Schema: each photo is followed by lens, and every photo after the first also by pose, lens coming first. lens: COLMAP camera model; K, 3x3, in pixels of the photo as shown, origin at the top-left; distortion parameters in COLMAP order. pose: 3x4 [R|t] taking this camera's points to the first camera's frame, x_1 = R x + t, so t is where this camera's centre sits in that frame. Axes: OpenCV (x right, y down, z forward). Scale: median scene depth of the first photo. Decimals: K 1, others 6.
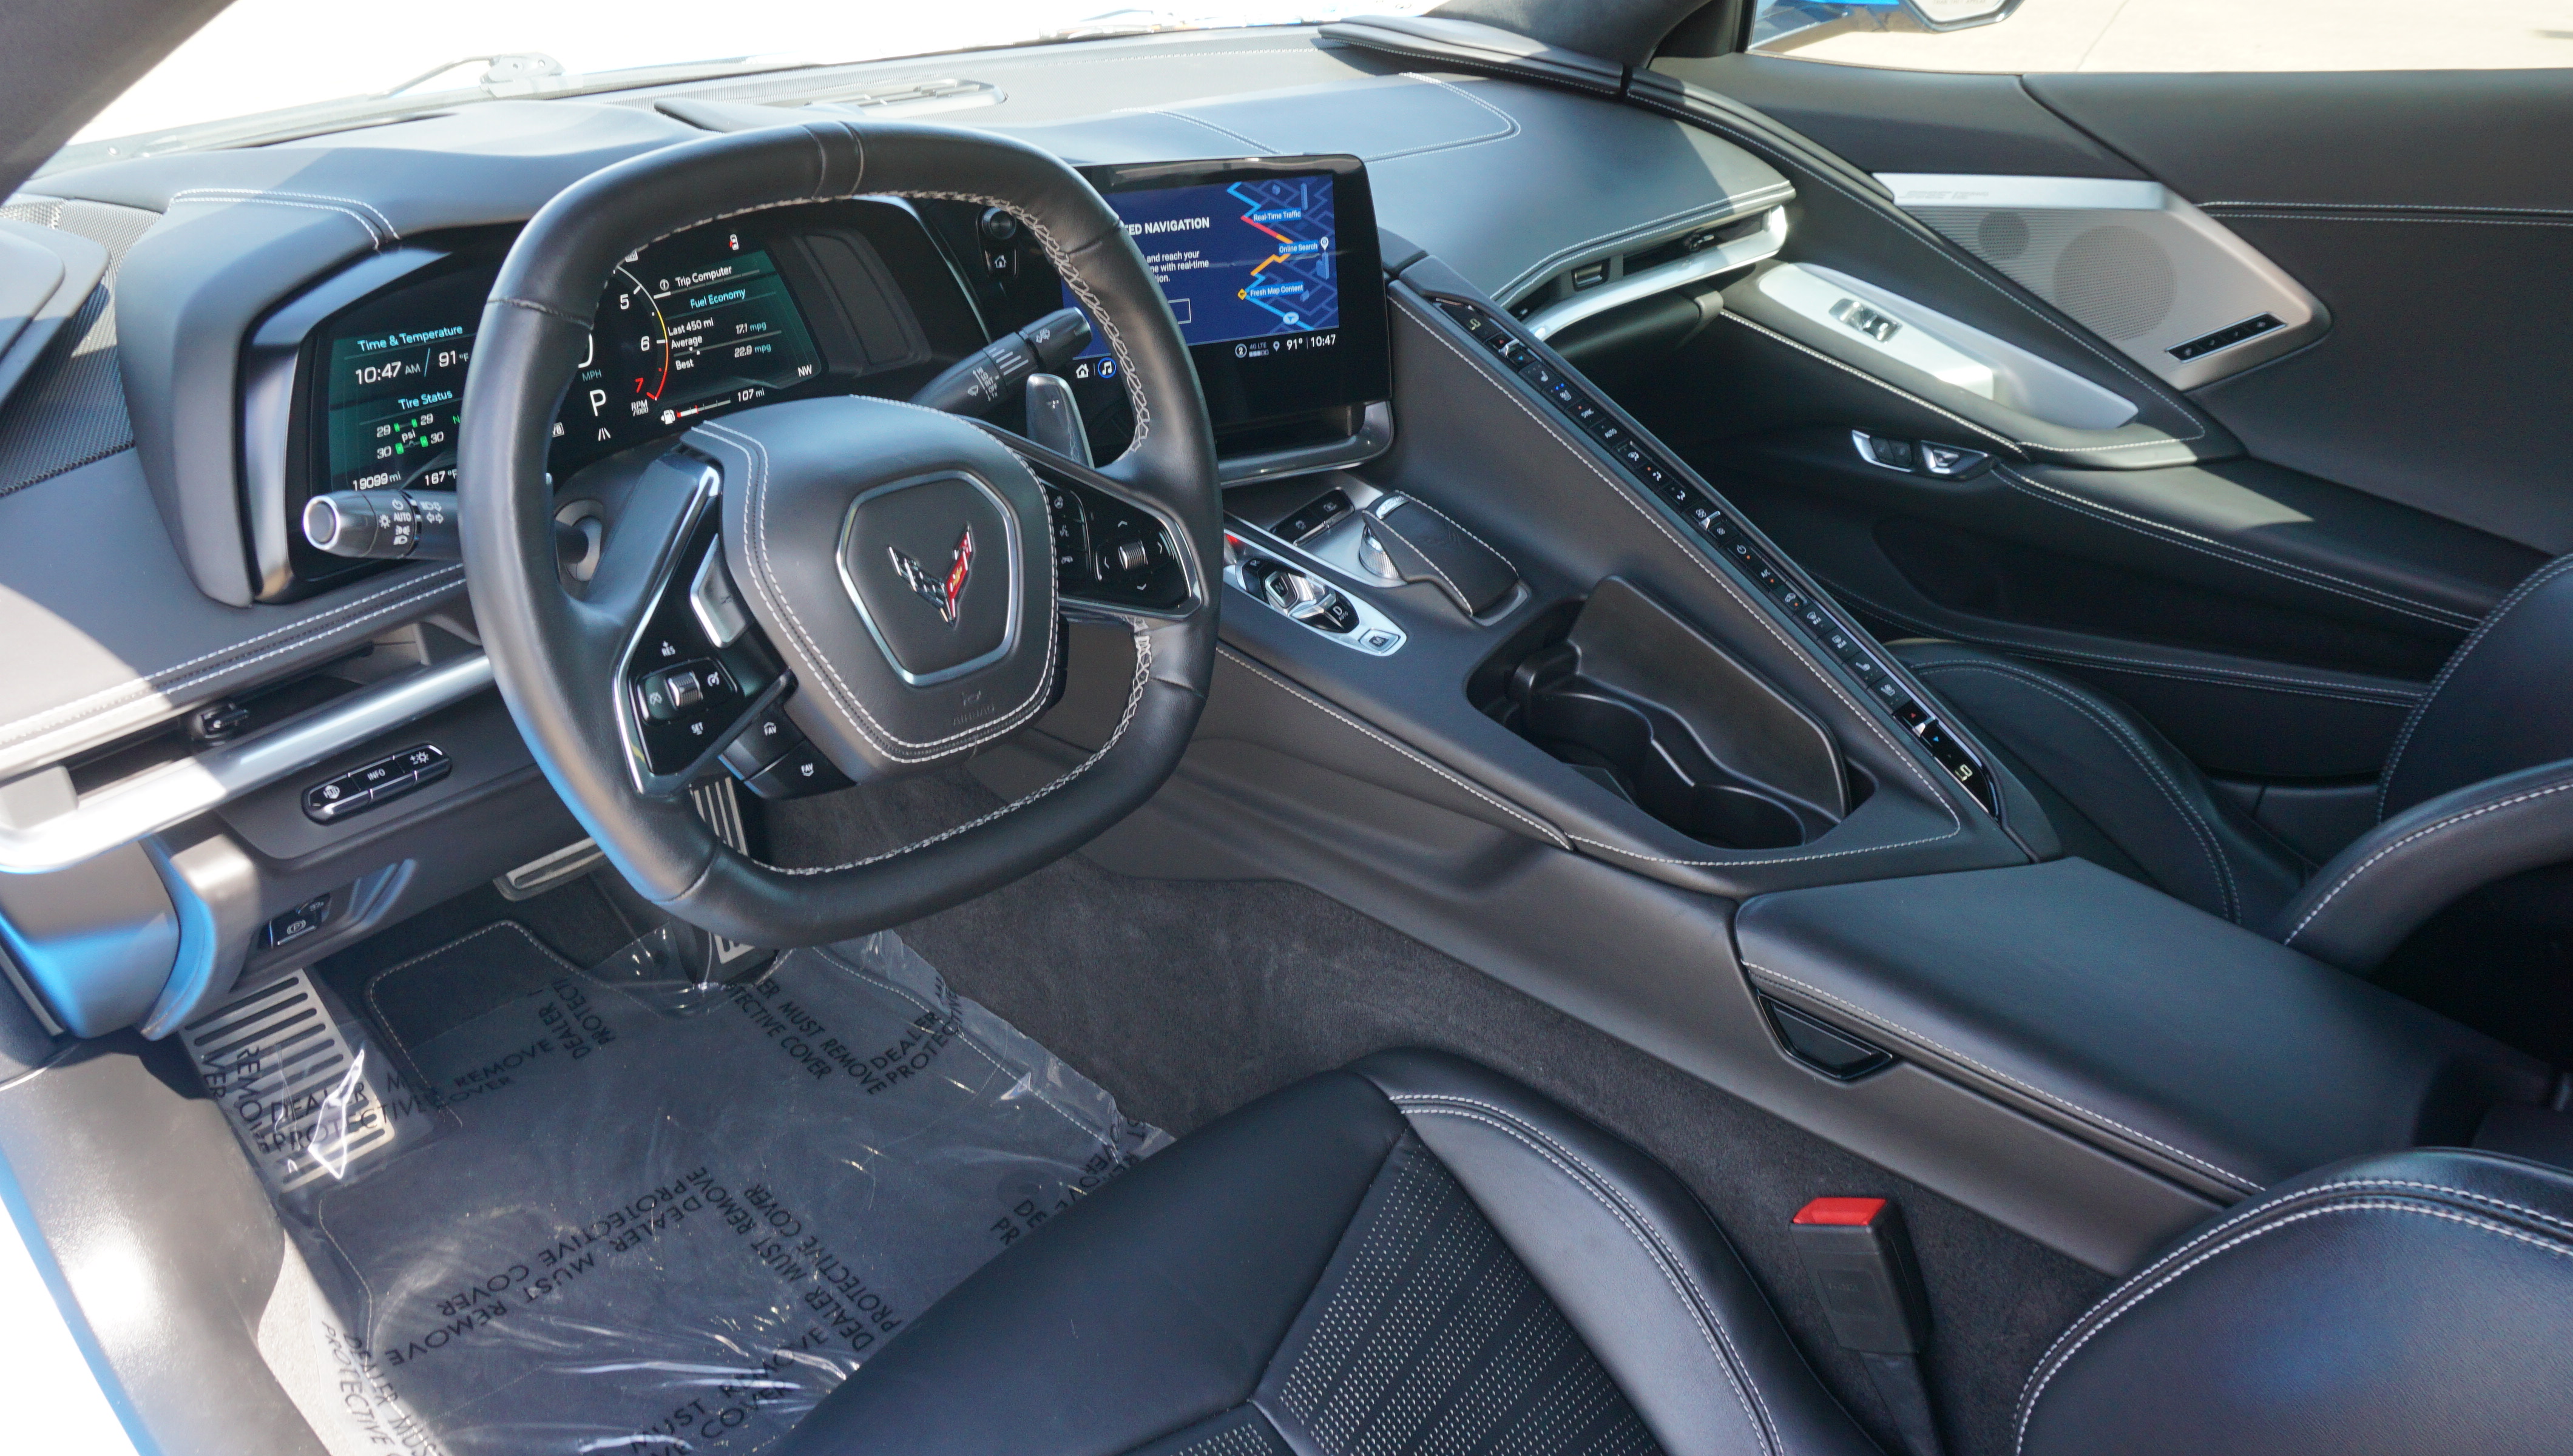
lens RADIAL K [[1744.6, 0, 1290.6], [0, 1744.6, 735.8], [0, 0, 1]] dist [-0.033801, 0.032121]
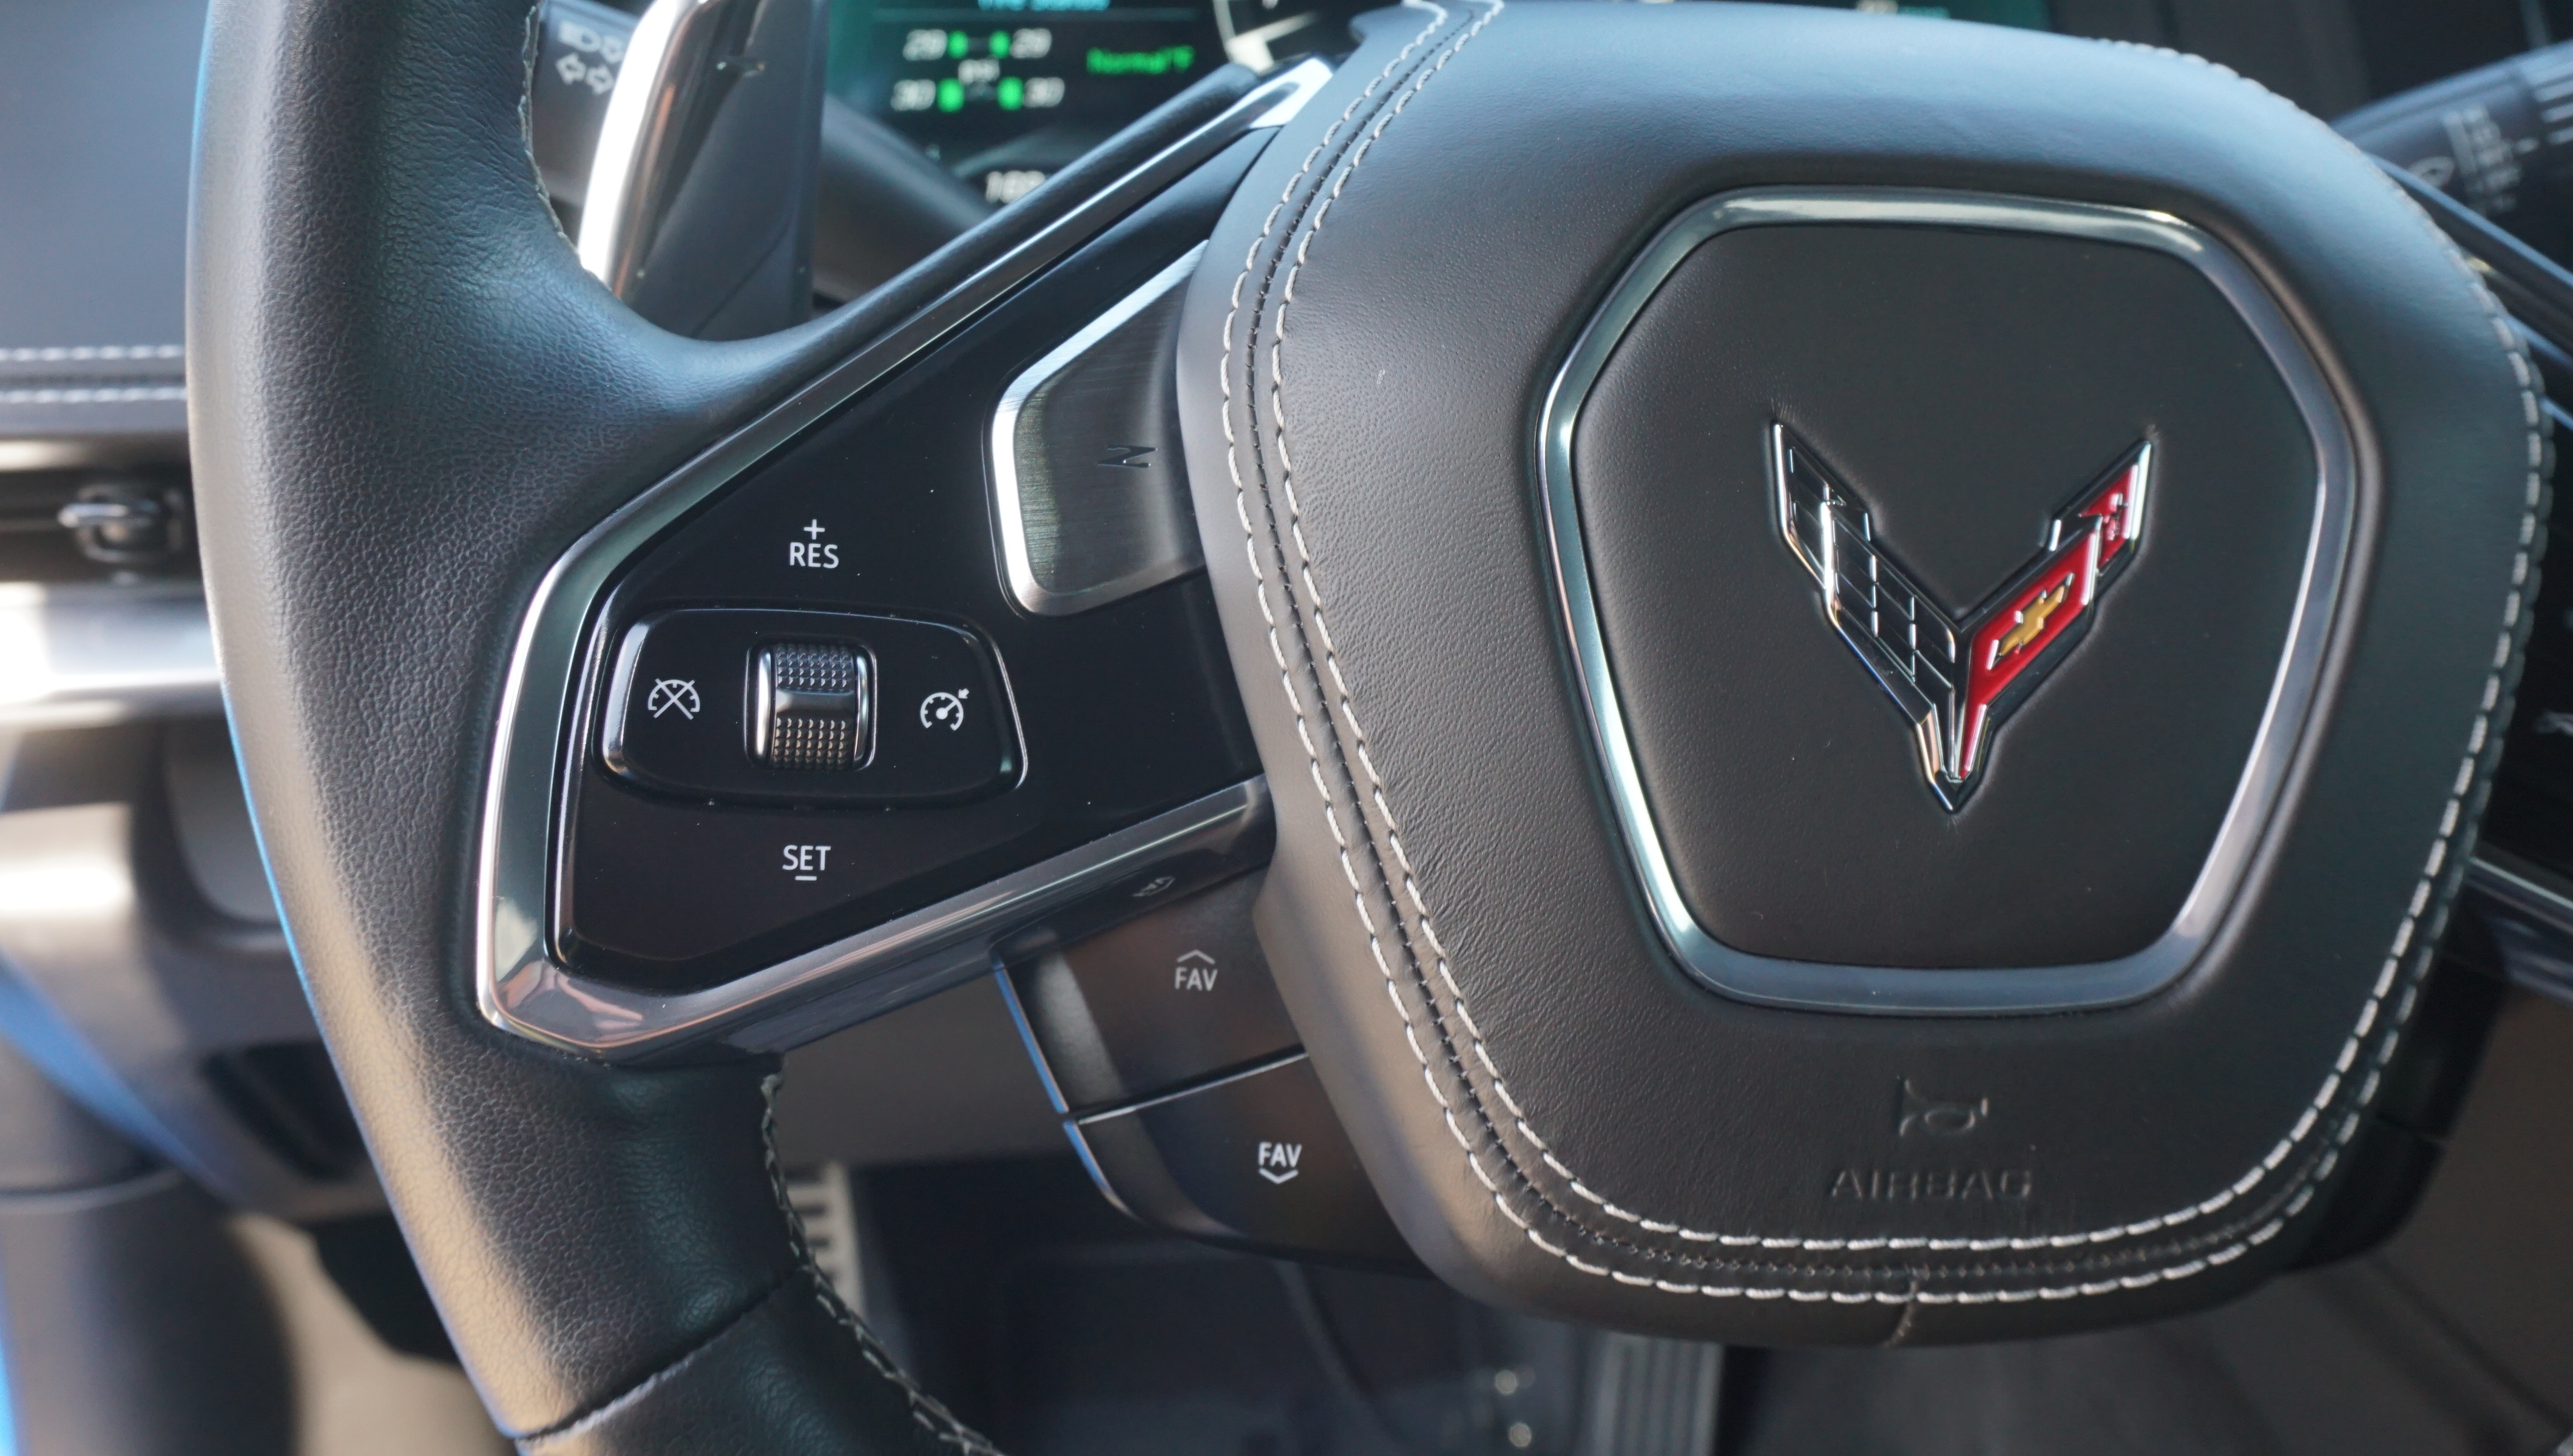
lens RADIAL K [[2531.5, 0, 1278.2], [0, 2531.5, 735.5], [0, 0, 1]] dist [-0.015534, 0.000000]
pose [[0.761982, 0.245684, -0.599185, -0.042780], [-0.327224, 0.944506, -0.028855, -0.024077], [0.558845, 0.218055, 0.800090, 0.506477]]
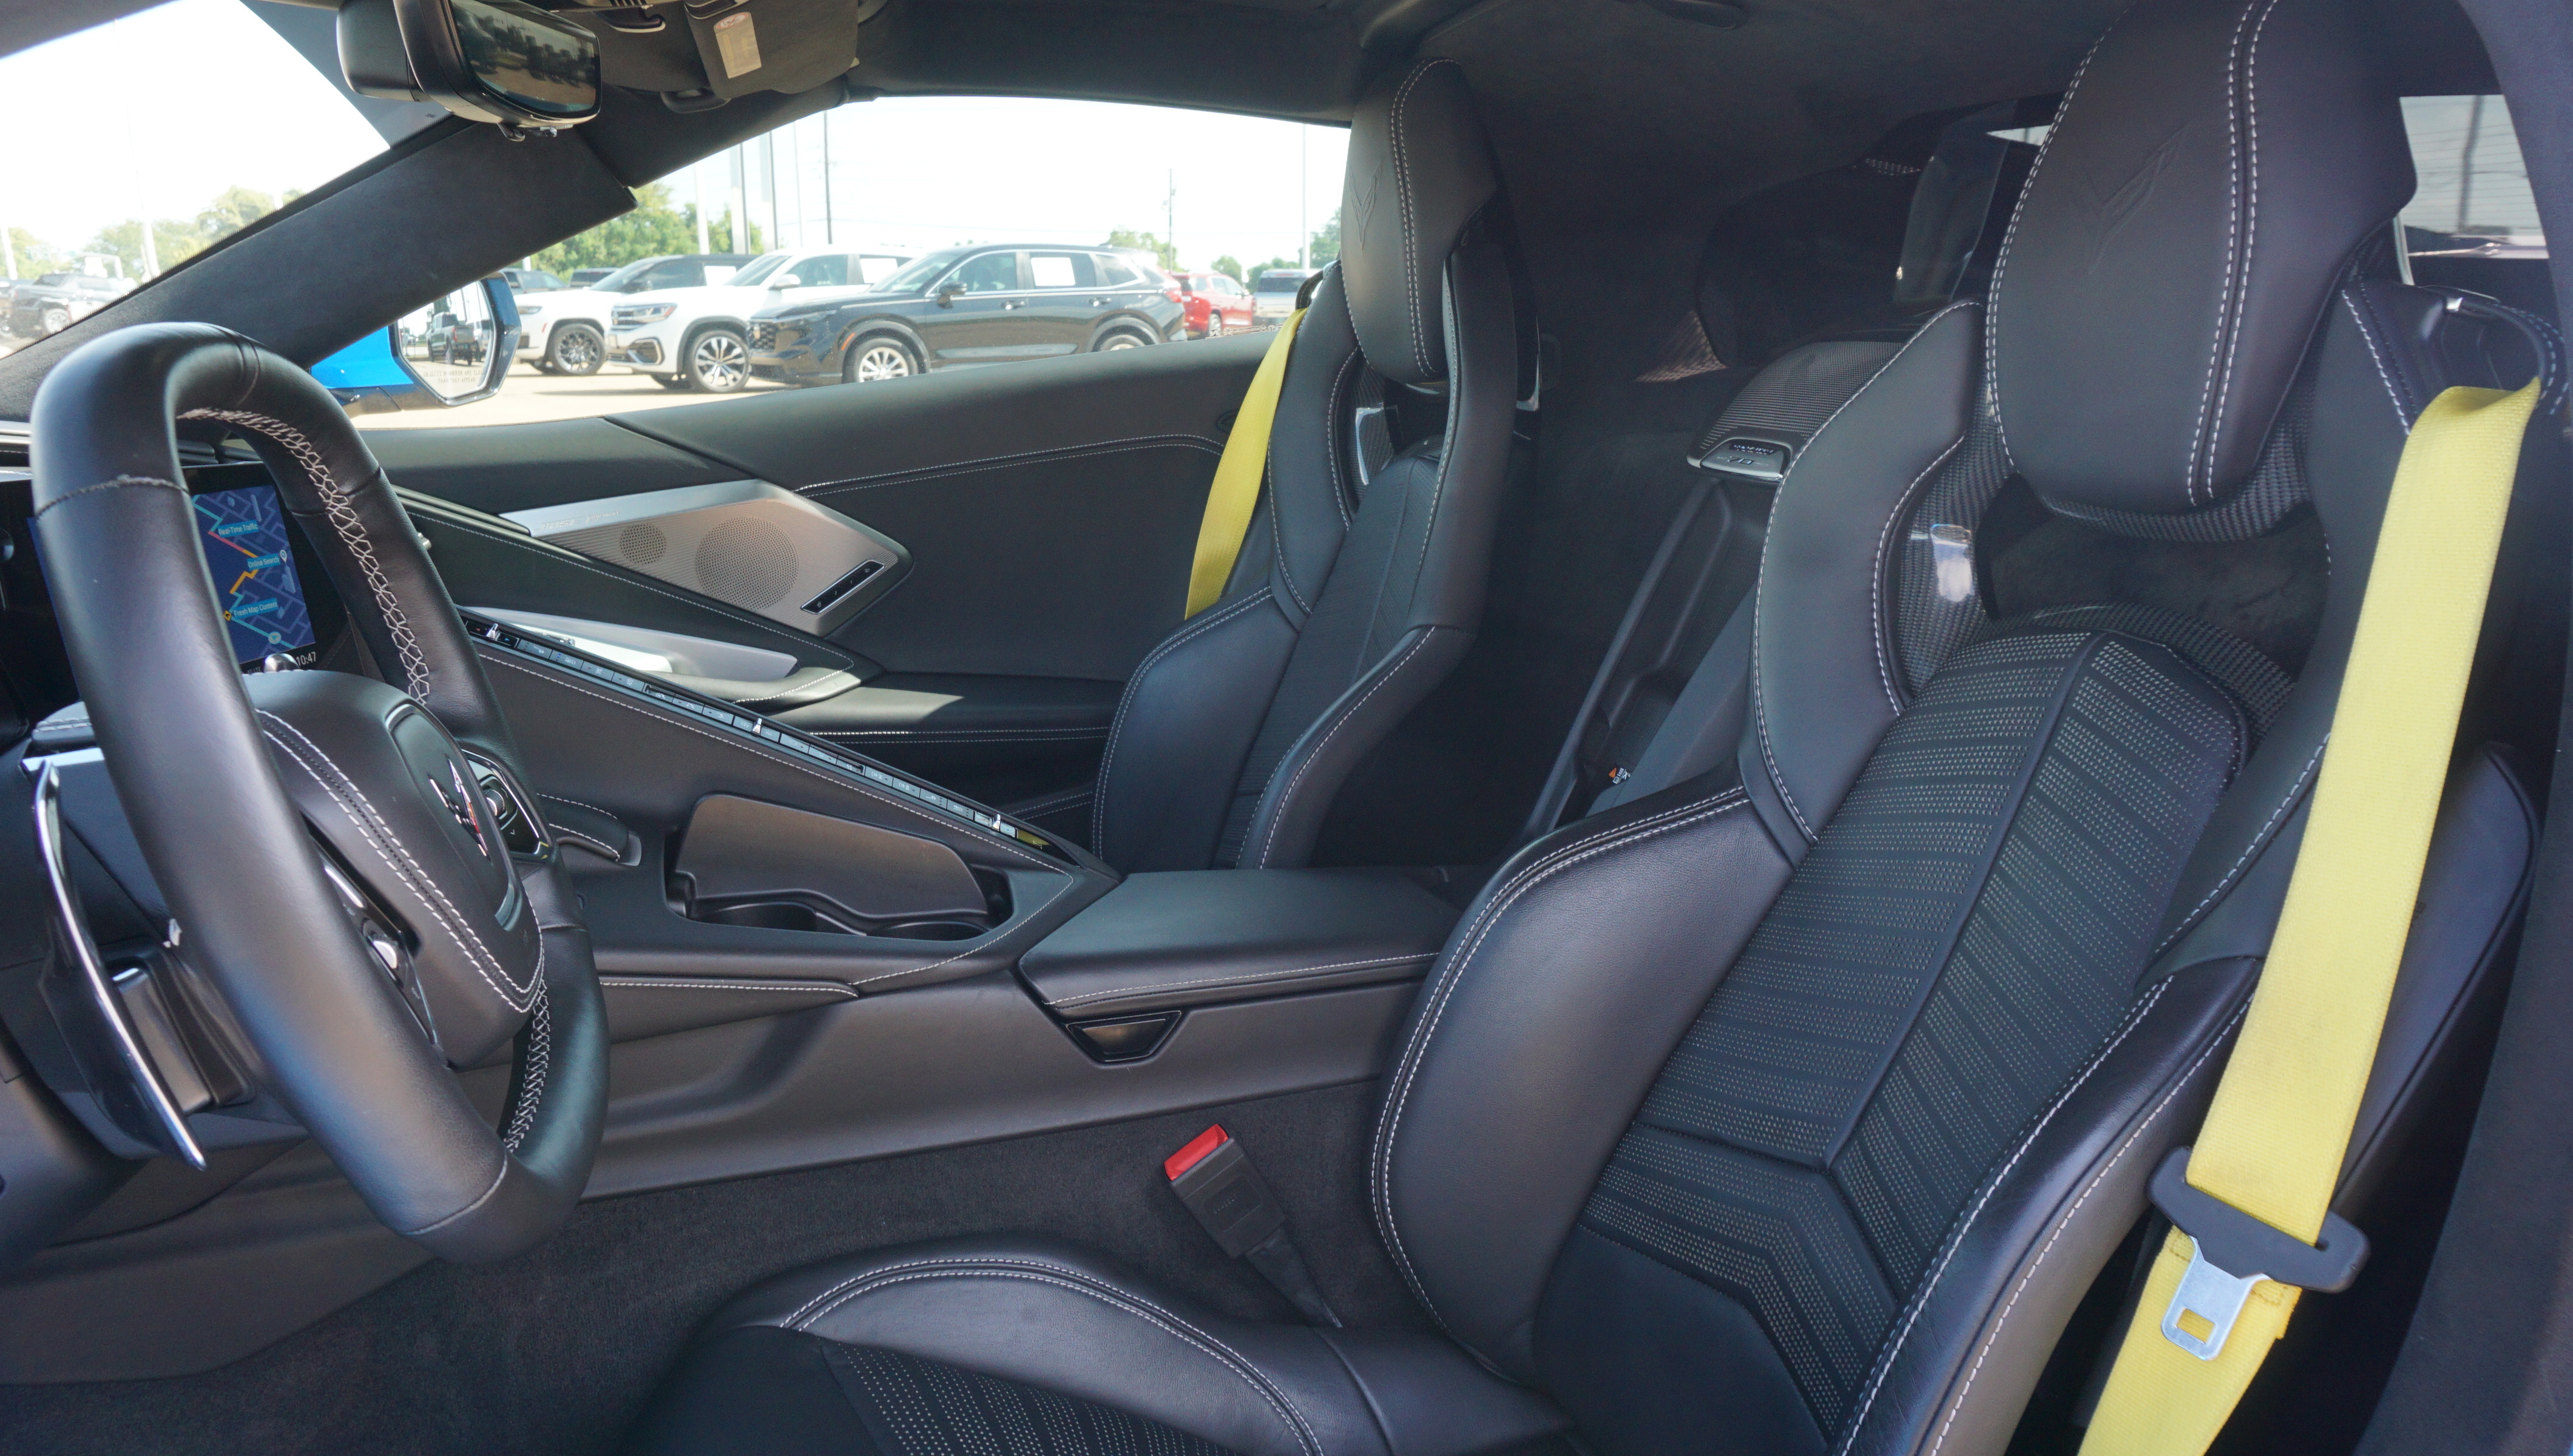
lens RADIAL K [[1744.6, 0, 1295.3], [0, 1744.6, 733.3], [0, 0, 1]] dist [-0.033801, 0.032121]
pose [[0.484538, -0.202766, 0.850946, -0.557715], [0.424592, 0.905008, -0.026119, 0.057226], [-0.764817, 0.373961, 0.524603, 0.155201]]
